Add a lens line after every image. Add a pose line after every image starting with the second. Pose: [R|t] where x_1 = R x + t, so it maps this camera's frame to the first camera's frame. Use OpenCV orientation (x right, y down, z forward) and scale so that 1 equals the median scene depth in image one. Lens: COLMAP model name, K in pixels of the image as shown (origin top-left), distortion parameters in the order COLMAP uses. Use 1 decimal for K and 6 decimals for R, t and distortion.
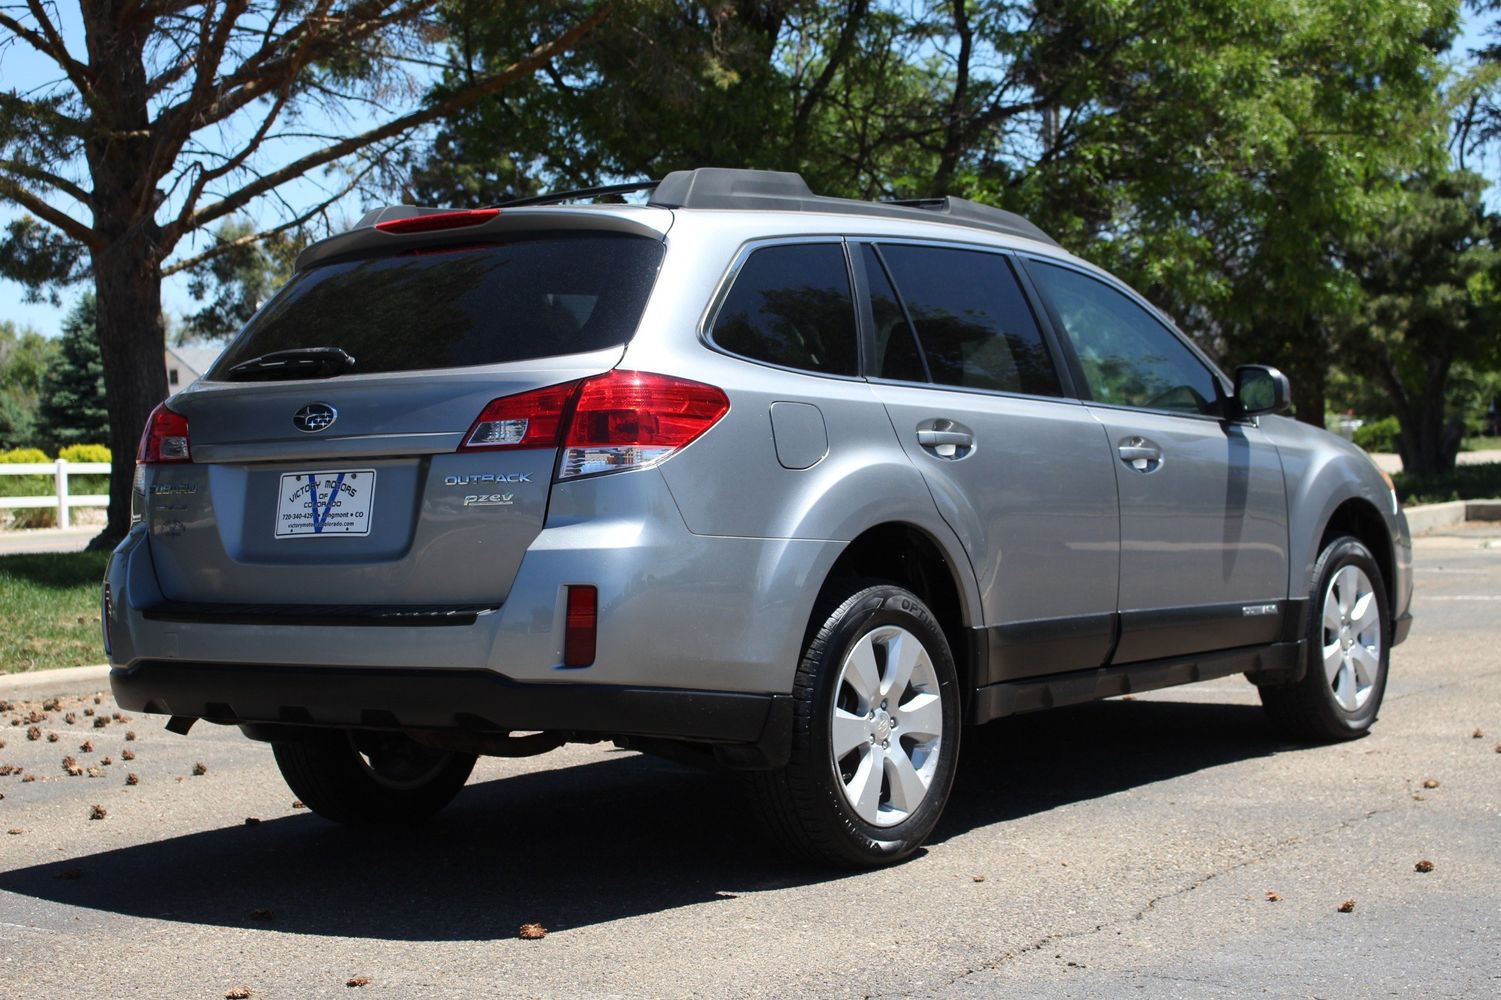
lens RADIAL K [[2453.1, 0, 750.5], [0, 2453.1, 500.0], [0, 0, 1]] dist [-0.037728, 0.069014]
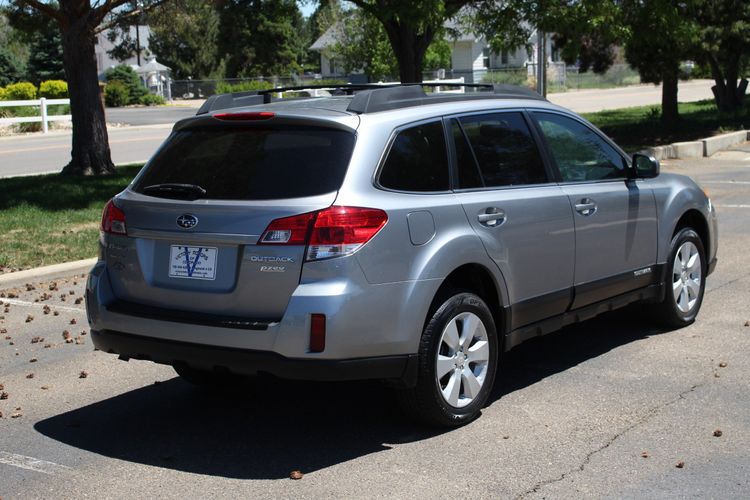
lens RADIAL K [[1225.7, 0, 375.0], [0, 1225.7, 250.0], [0, 0, 1]] dist [-0.037728, 0.069014]
pose [[0.999944, -0.002194, -0.010373, -0.008019], [0.003420, 0.992797, 0.119756, -0.125888], [0.010035, -0.119785, 0.992749, -0.027067]]
